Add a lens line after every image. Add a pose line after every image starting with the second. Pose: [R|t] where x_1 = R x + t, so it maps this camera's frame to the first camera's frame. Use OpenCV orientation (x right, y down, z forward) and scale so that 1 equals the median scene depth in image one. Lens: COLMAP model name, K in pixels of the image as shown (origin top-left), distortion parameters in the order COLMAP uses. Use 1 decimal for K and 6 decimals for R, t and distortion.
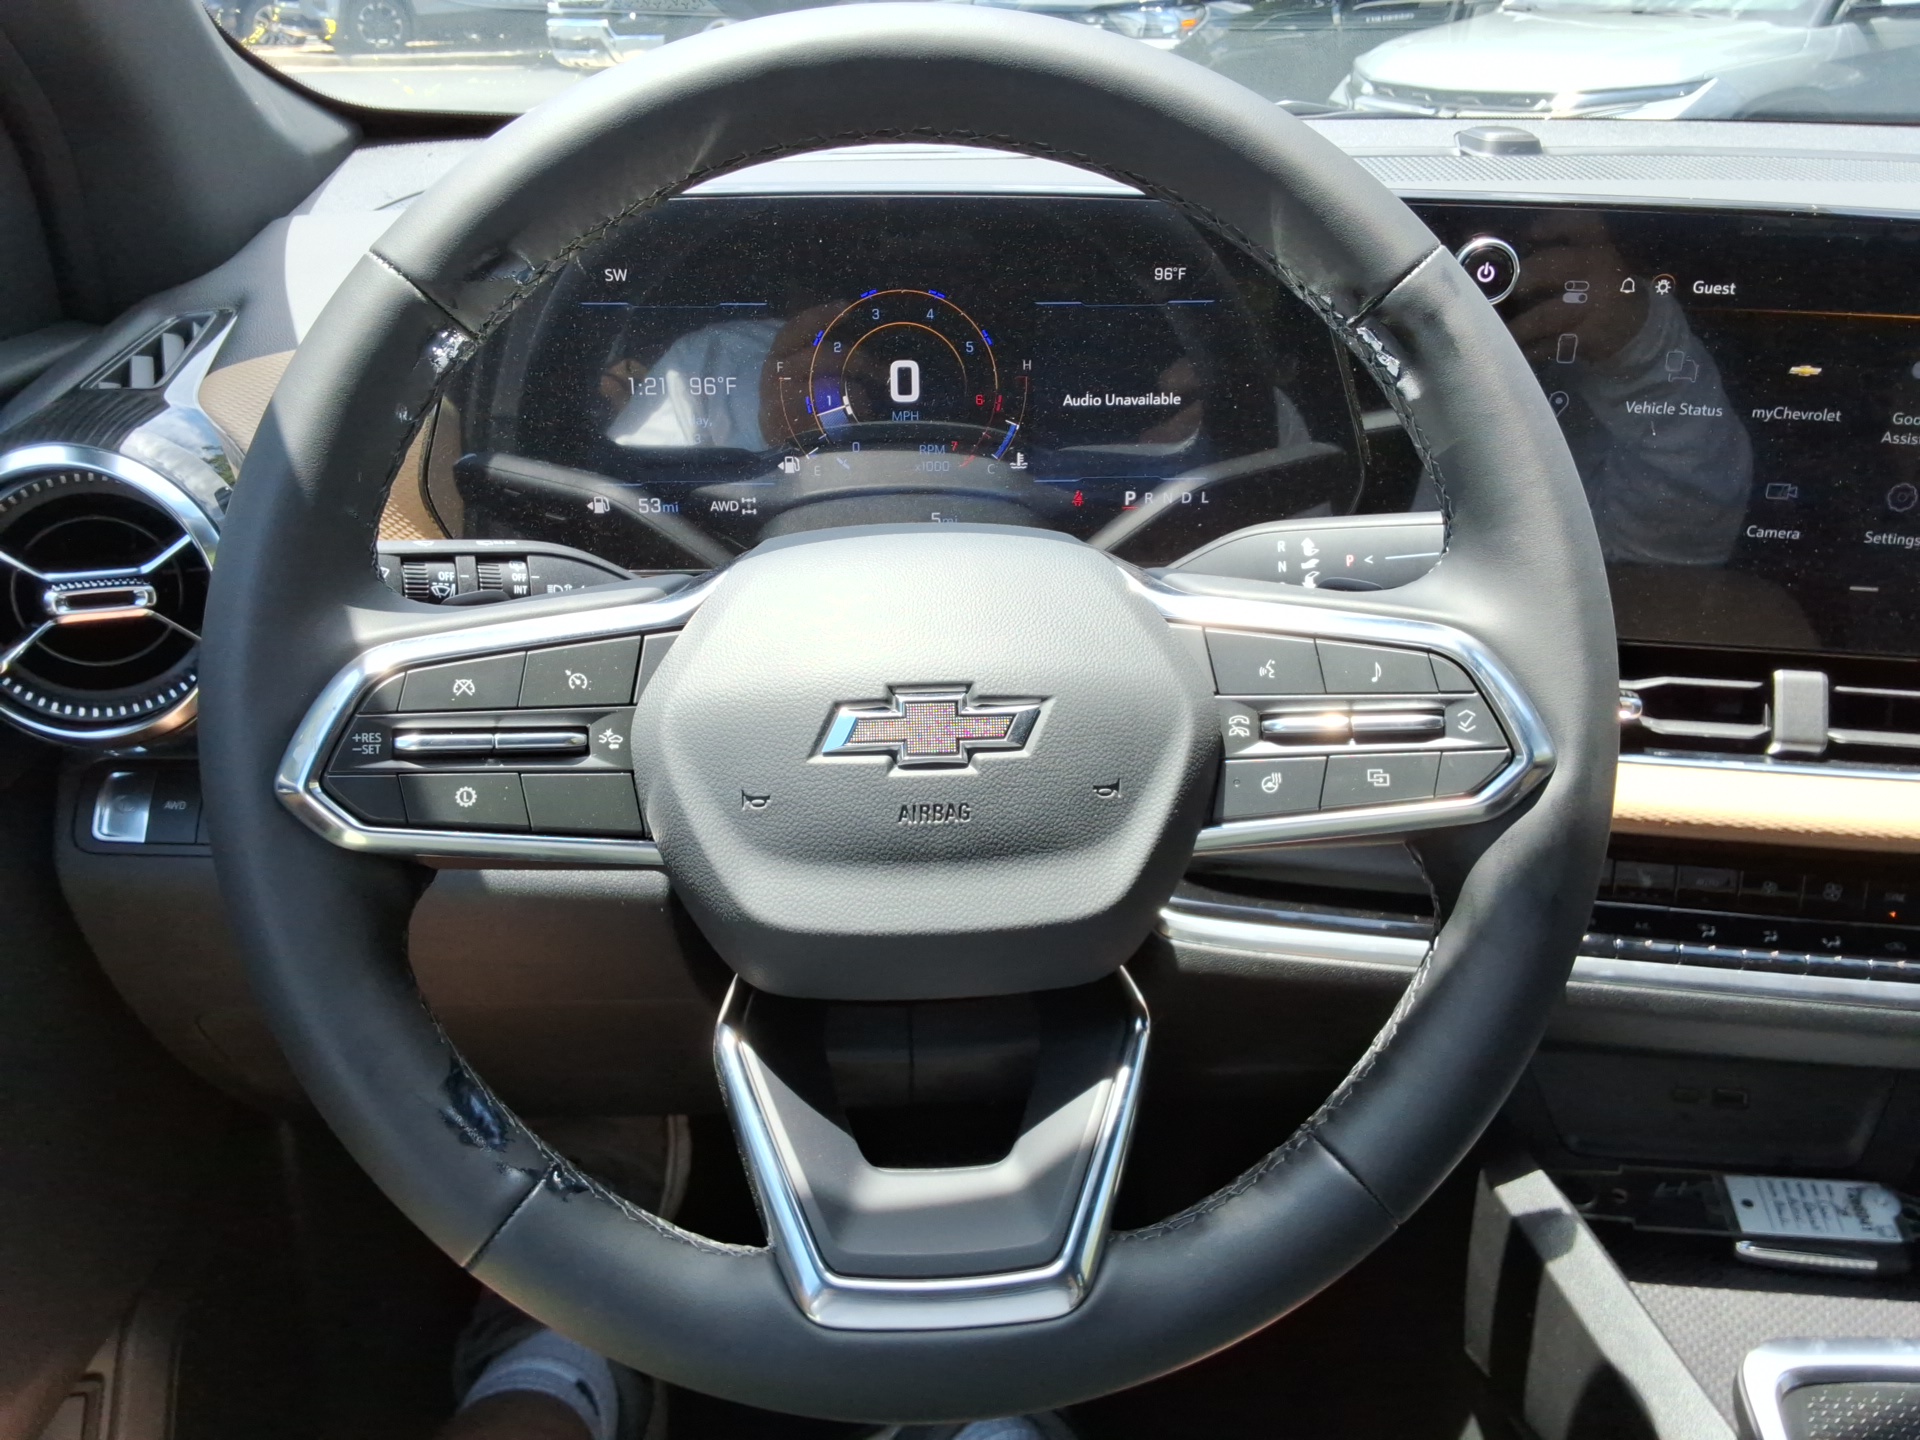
lens RADIAL K [[1550.4, 0, 969.2], [0, 1550.4, 712.0], [0, 0, 1]] dist [0.086156, -0.136246]
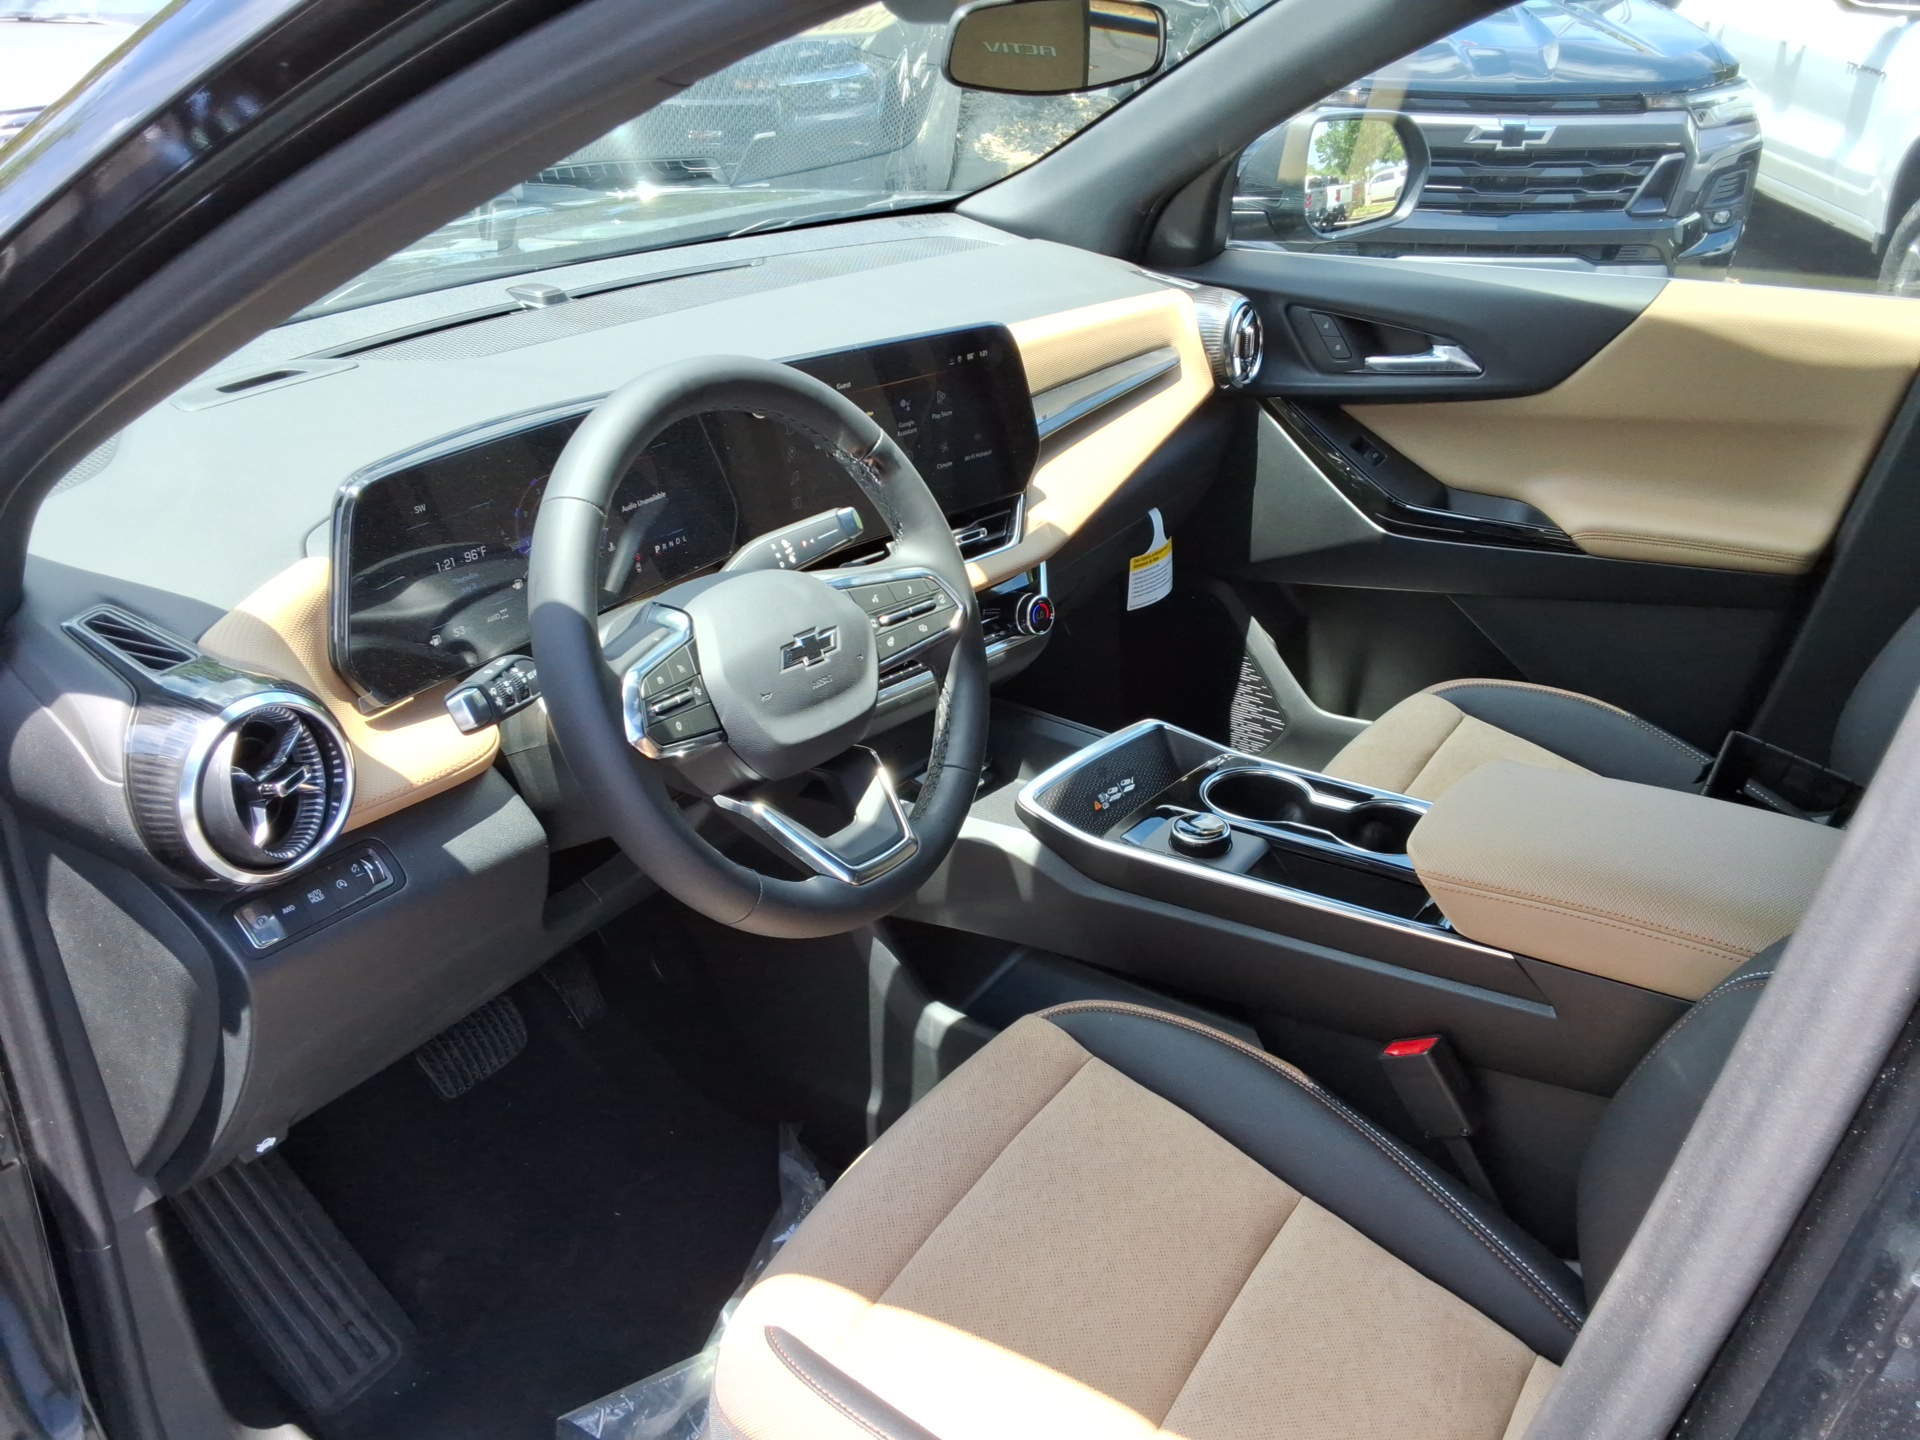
lens RADIAL K [[1550.4, 0, 972.3], [0, 1550.4, 711.7], [0, 0, 1]] dist [0.086156, -0.136246]
pose [[0.583447, -0.354737, 0.730583, -1.161637], [0.331819, 0.925178, 0.184232, -0.179917], [-0.741273, 0.134932, 0.657501, -0.529637]]
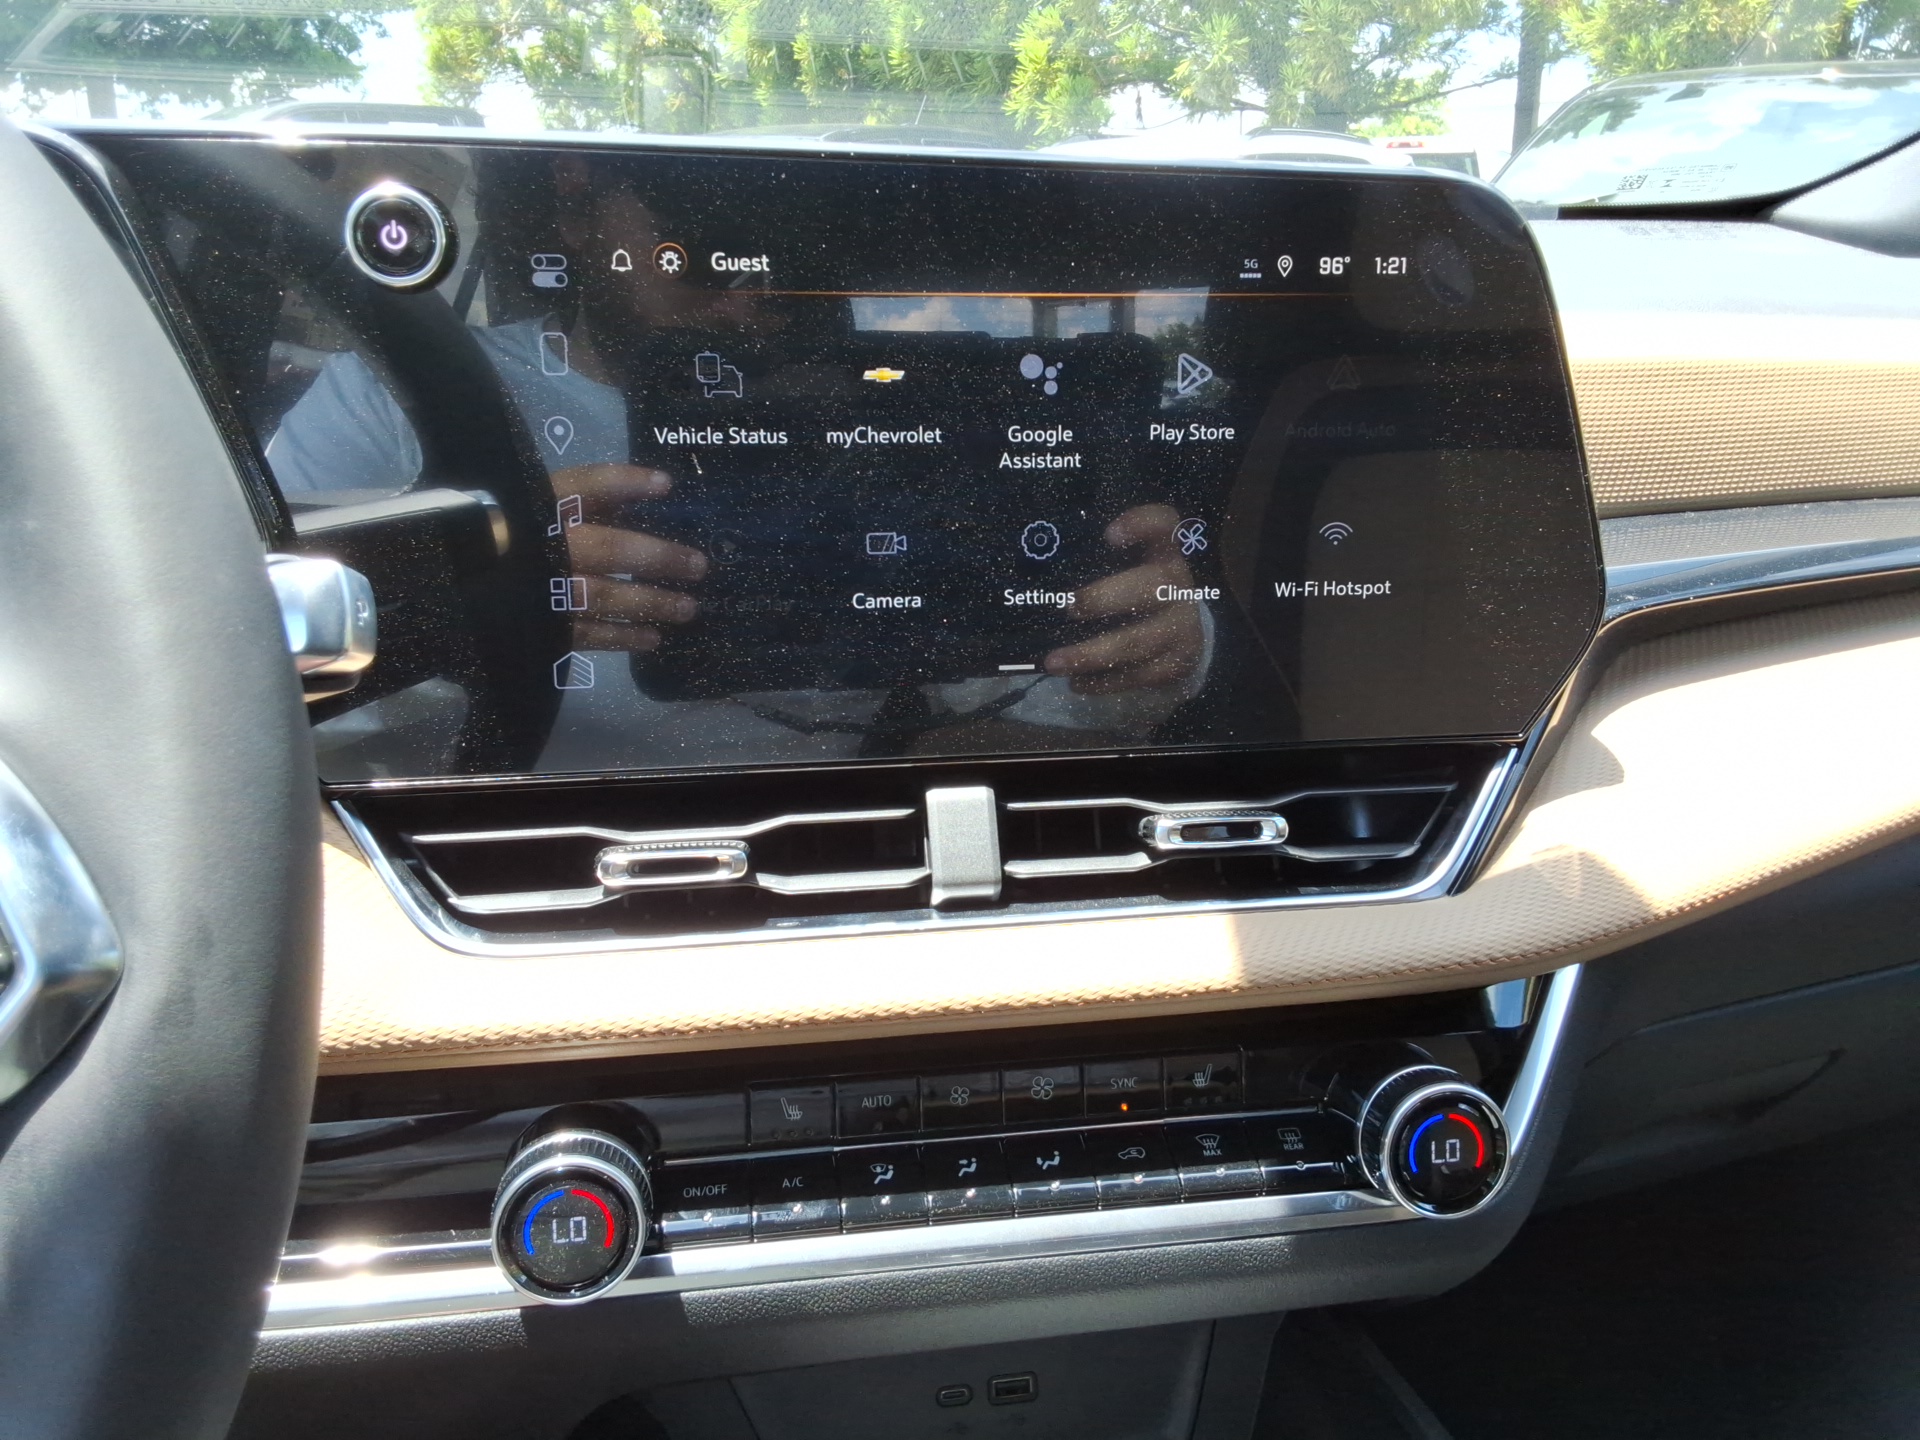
lens RADIAL K [[1550.4, 0, 987.4], [0, 1550.4, 715.1], [0, 0, 1]] dist [0.086156, -0.136246]
pose [[0.952320, -0.083341, 0.293497, 0.347323], [0.125064, 0.984069, -0.126363, 0.035170], [-0.278290, 0.157044, 0.947571, 0.321433]]
